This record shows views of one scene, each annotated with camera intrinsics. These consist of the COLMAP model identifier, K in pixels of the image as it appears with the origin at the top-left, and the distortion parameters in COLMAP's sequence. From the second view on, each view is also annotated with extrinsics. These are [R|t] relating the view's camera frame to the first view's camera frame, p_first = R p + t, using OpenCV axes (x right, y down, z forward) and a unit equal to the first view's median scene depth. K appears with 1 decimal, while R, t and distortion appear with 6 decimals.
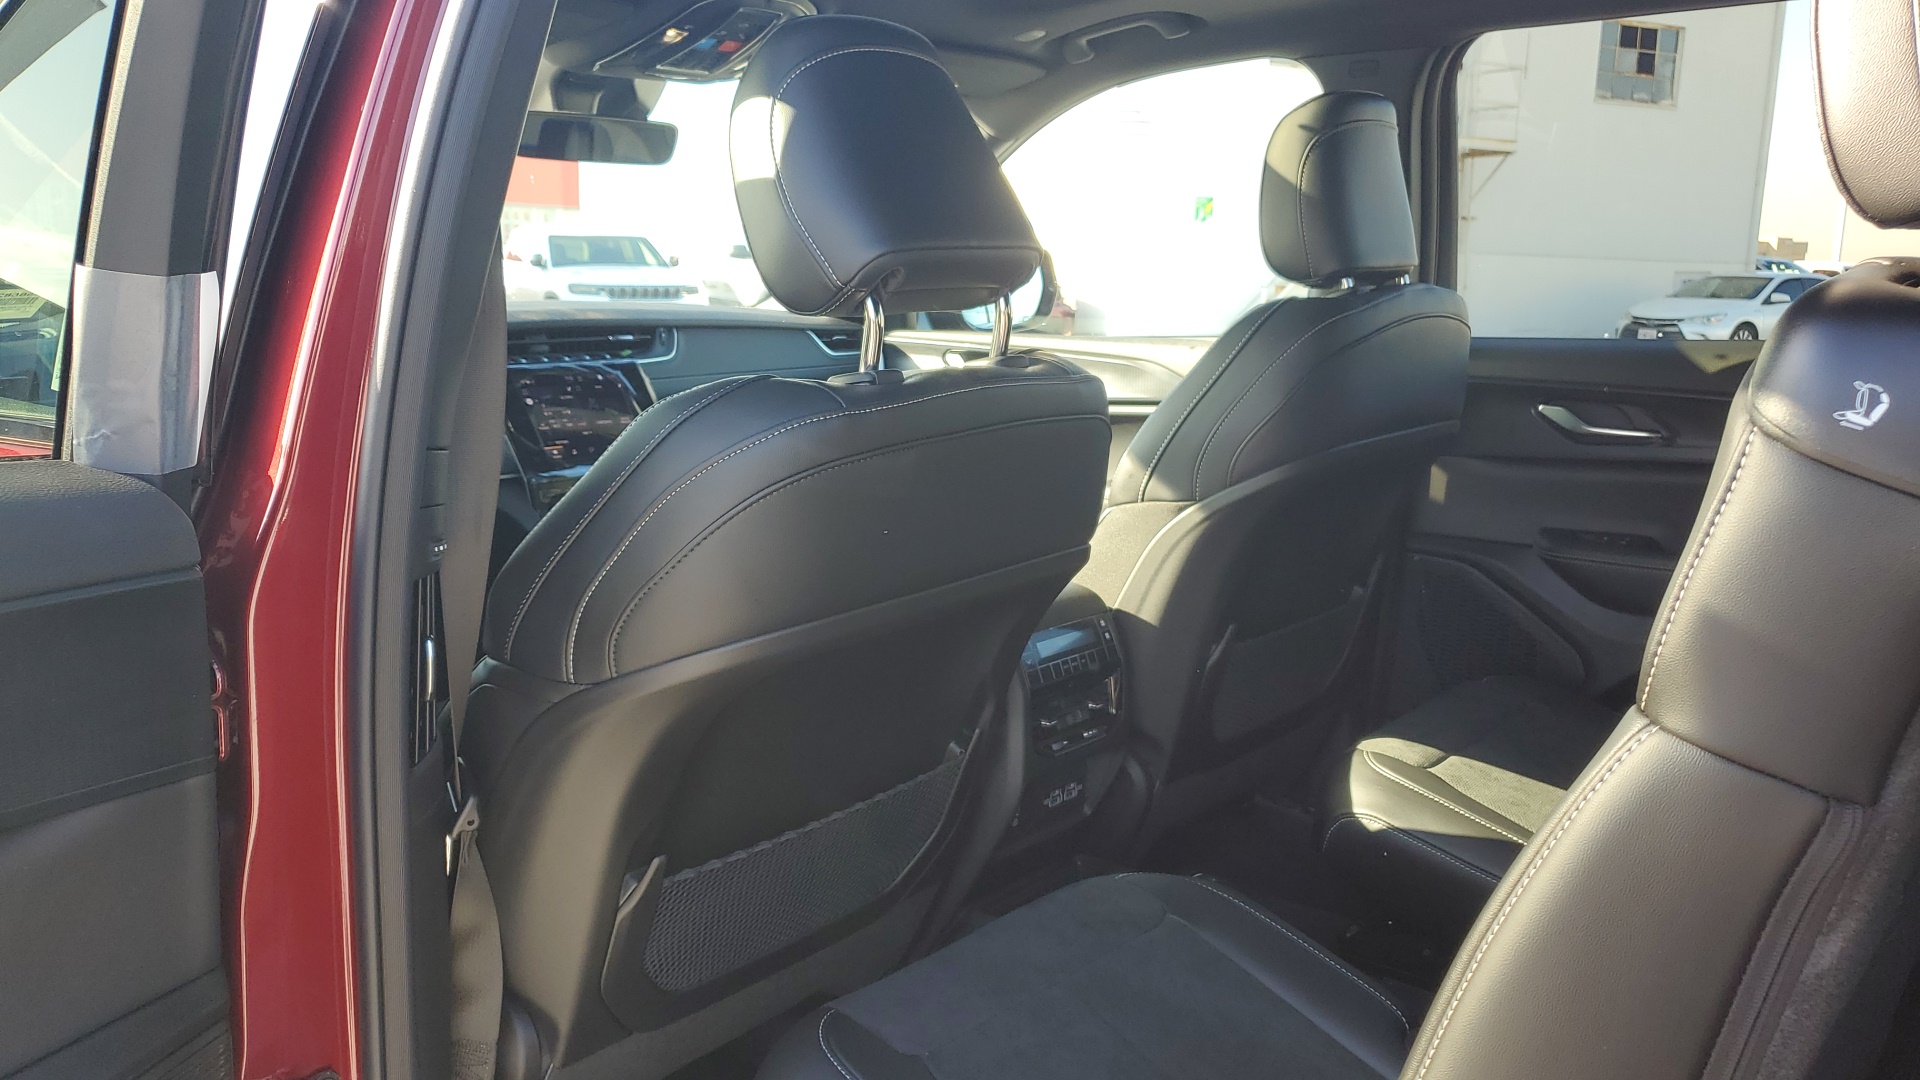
lens RADIAL K [[1499.3, 0, 960.0], [0, 1499.3, 540.0], [0, 0, 1]] dist [0.007727, 0.003617]
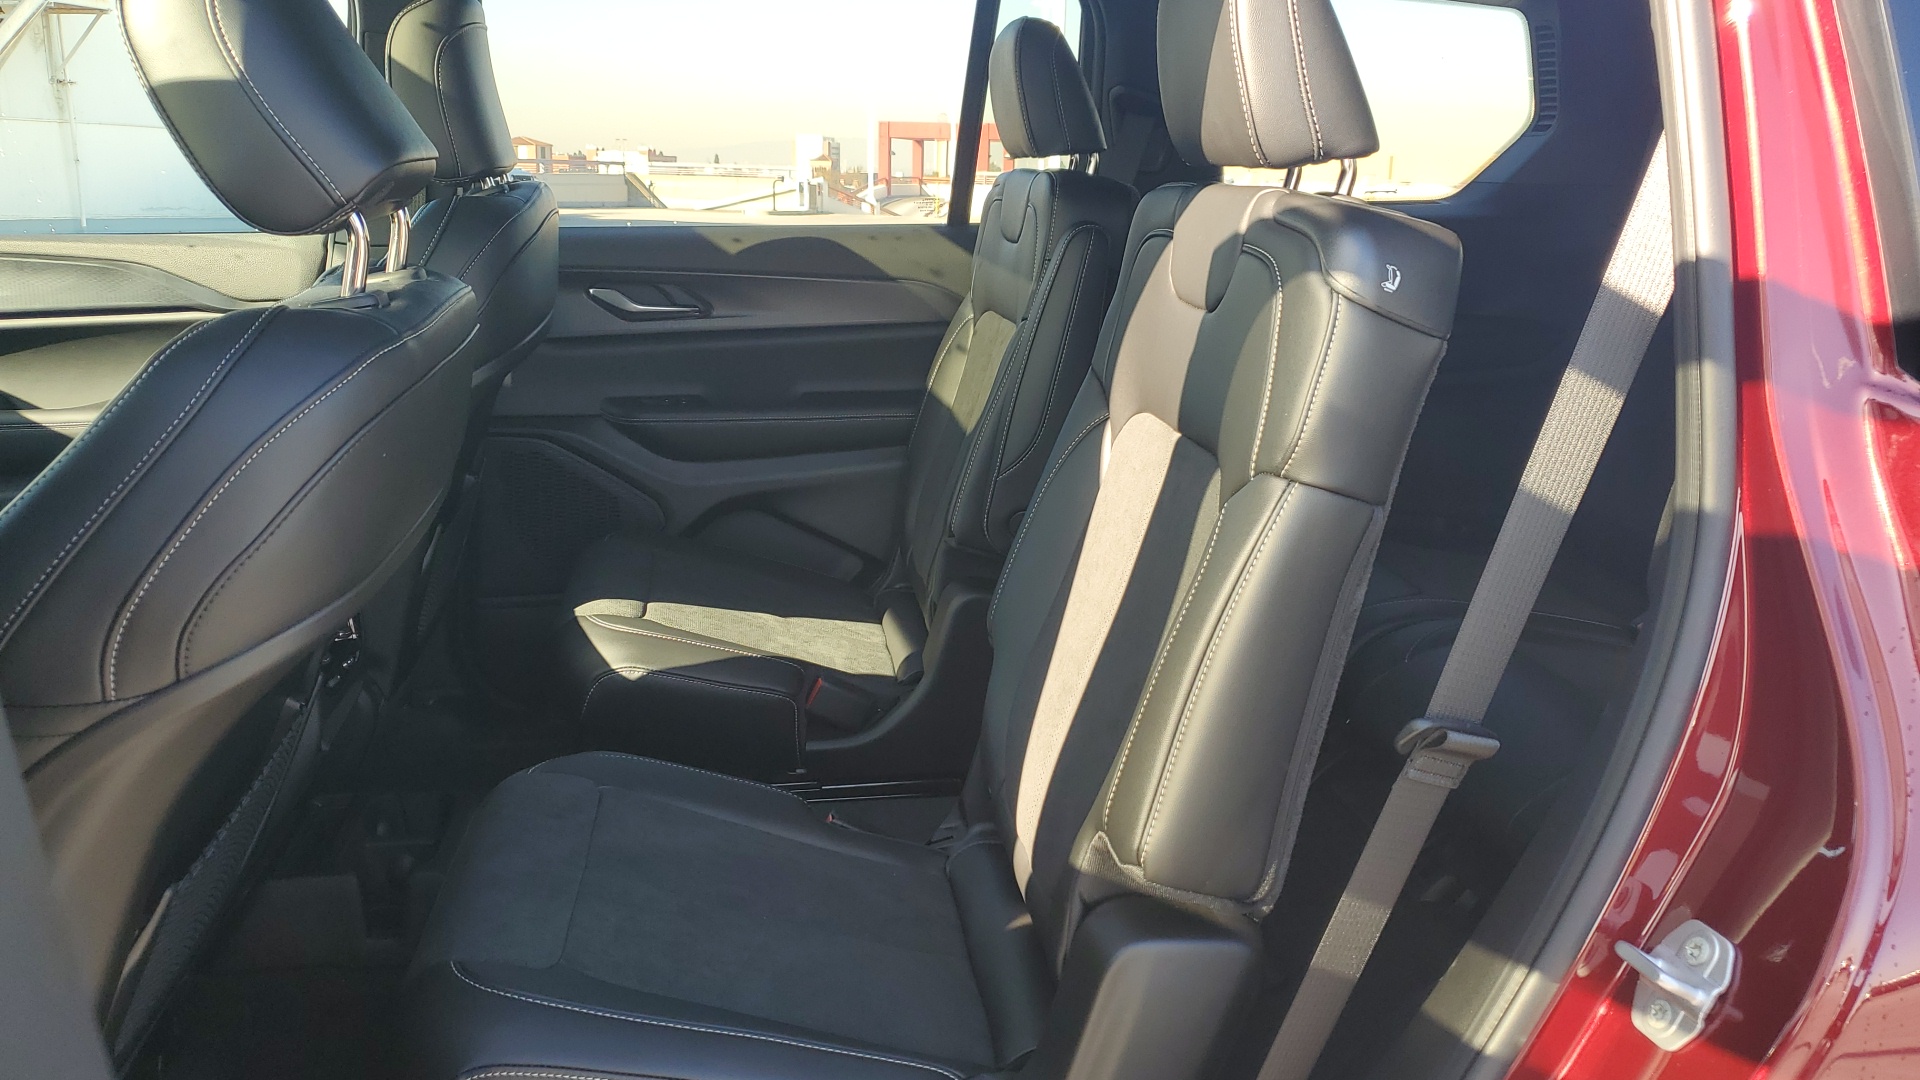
lens RADIAL K [[1524.4, 0, 960.0], [0, 1524.4, 540.0], [0, 0, 1]] dist [0.001992, 0.004292]
pose [[0.633634, -0.182613, 0.751772, -0.375023], [0.123179, 0.983160, 0.134997, -0.029979], [-0.763764, 0.007064, 0.645457, 0.073190]]
